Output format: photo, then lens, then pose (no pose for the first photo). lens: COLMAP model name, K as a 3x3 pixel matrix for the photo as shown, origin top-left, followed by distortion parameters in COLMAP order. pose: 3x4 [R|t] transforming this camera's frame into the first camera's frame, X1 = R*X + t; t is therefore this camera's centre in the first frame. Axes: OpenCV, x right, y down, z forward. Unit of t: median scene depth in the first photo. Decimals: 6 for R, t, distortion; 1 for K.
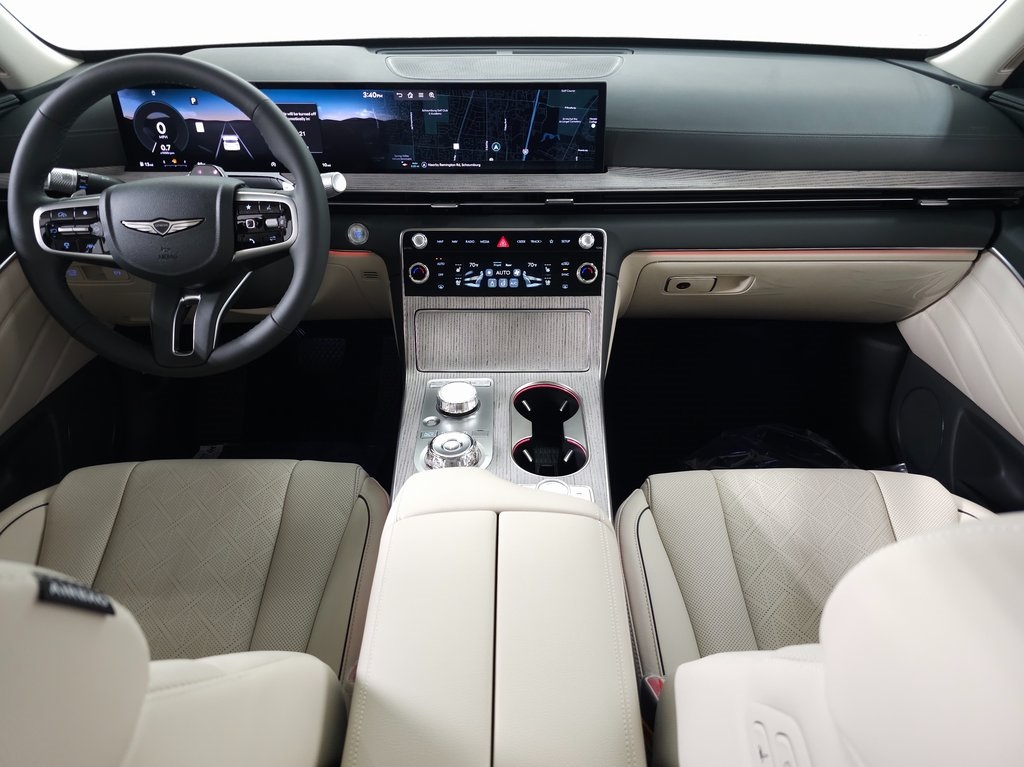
lens RADIAL K [[707.2, 0, 515.3], [0, 707.2, 390.3], [0, 0, 1]] dist [0.033644, -0.038453]
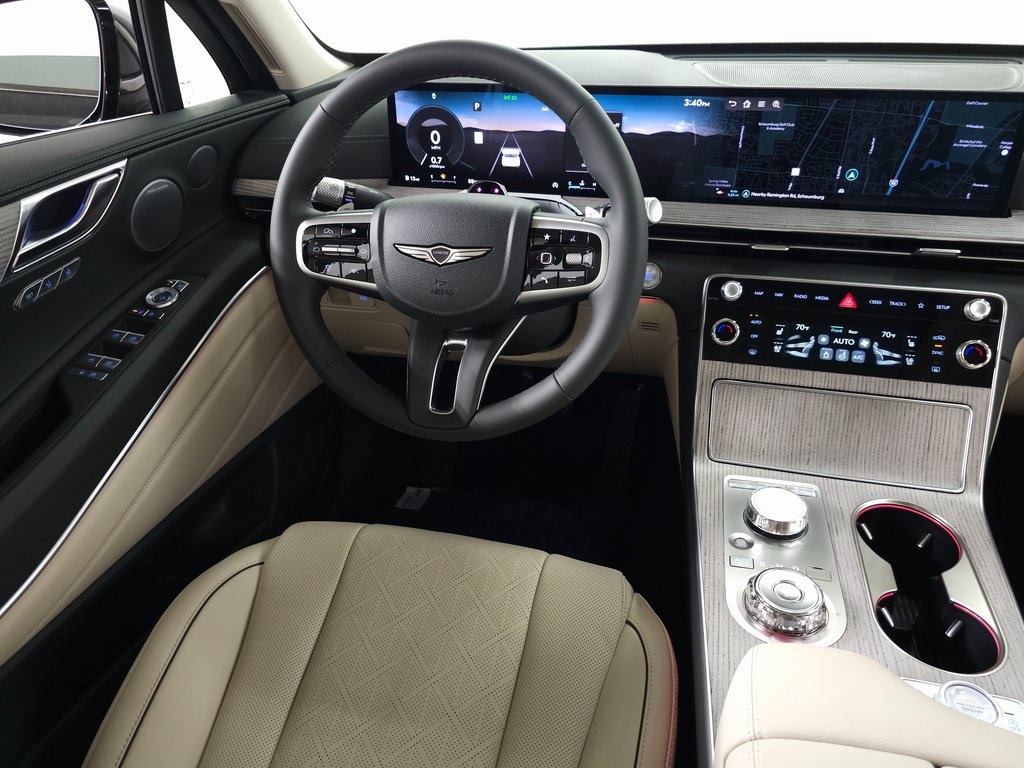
lens RADIAL K [[707.2, 0, 506.8], [0, 707.2, 383.2], [0, 0, 1]] dist [0.033644, -0.038453]
pose [[0.966355, 0.112474, -0.231317, -0.184134], [-0.123356, 0.991811, -0.033081, -0.056700], [0.225702, 0.060503, 0.972316, 0.206677]]
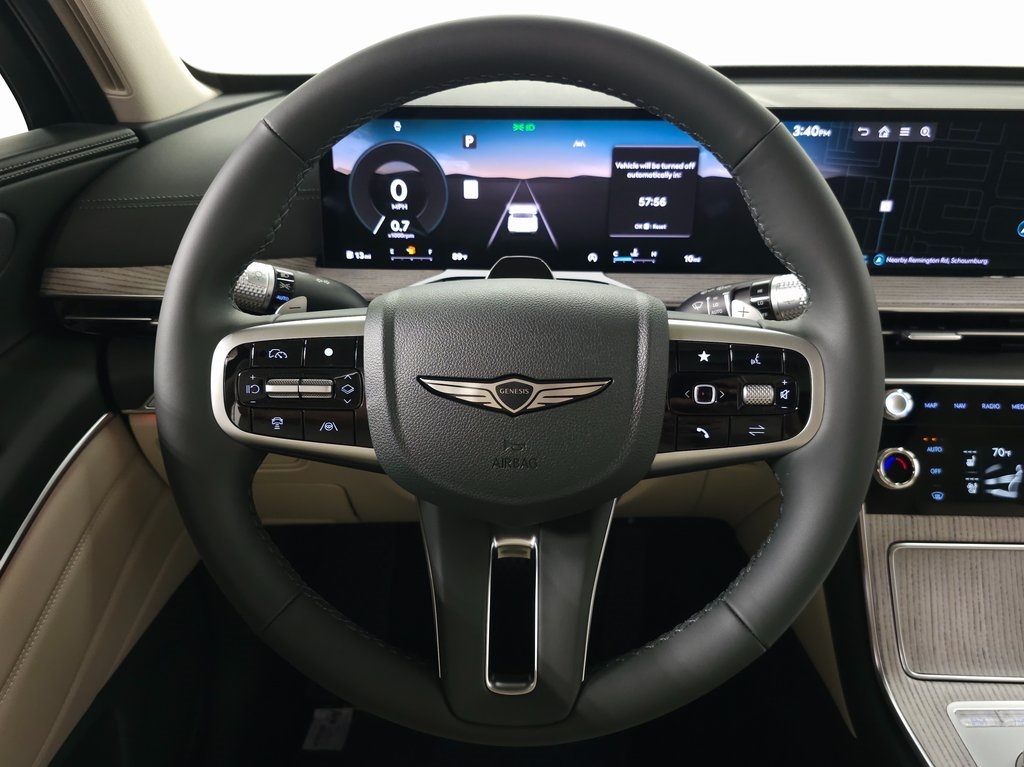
lens RADIAL K [[814.3, 0, 508.0], [0, 814.3, 373.3], [0, 0, 1]] dist [0.015602, -0.017538]
pose [[0.999436, 0.014808, -0.030146, -0.397758], [-0.019740, 0.985157, -0.170517, -0.130226], [0.027173, 0.171015, 0.984894, 0.424095]]
